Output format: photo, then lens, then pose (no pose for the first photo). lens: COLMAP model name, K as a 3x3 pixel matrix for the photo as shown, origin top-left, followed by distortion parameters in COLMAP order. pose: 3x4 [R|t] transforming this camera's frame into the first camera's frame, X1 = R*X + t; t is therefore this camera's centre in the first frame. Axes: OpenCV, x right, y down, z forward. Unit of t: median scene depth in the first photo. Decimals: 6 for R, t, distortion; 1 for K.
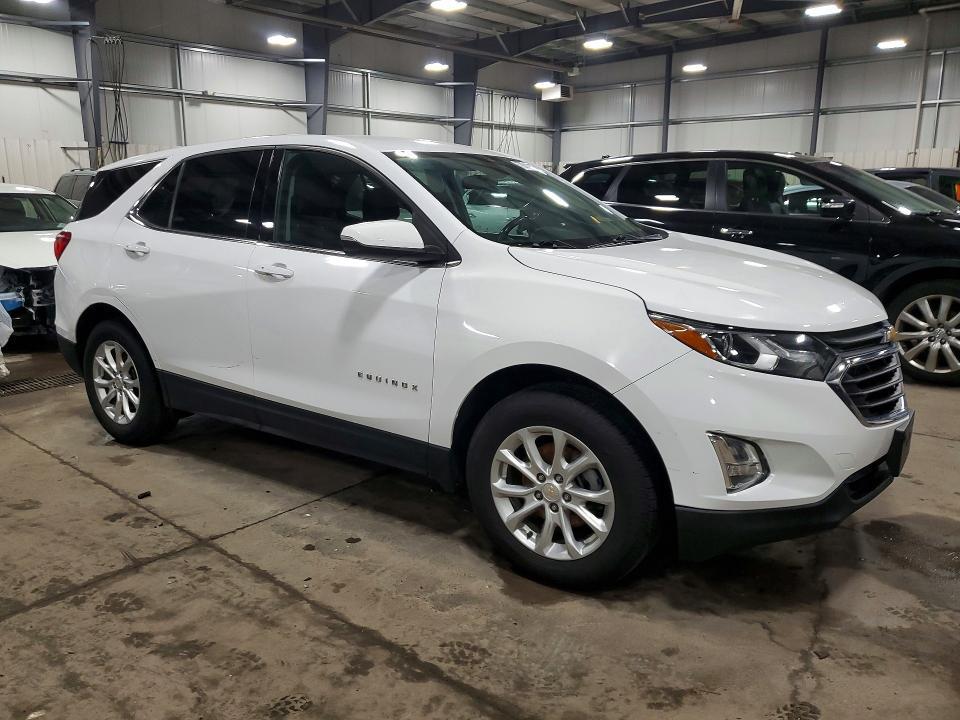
lens RADIAL K [[775.9, 0, 474.5], [0, 775.9, 334.2], [0, 0, 1]] dist [0.006246, 0.010598]
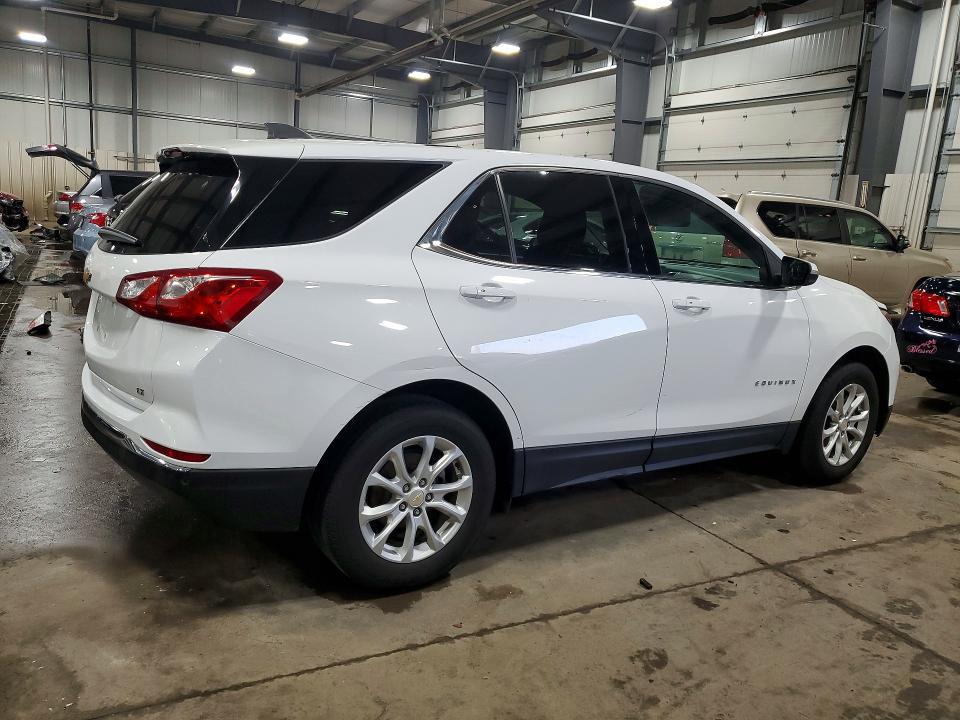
lens RADIAL K [[741.9, 0, 480.0], [0, 741.9, 360.0], [0, 0, 1]] dist [0.012449, 0.007460]
pose [[0.345020, -0.150452, 0.926459, -1.299450], [0.099782, 0.987355, 0.123182, -0.161452], [-0.933276, 0.049944, 0.355670, 0.945933]]
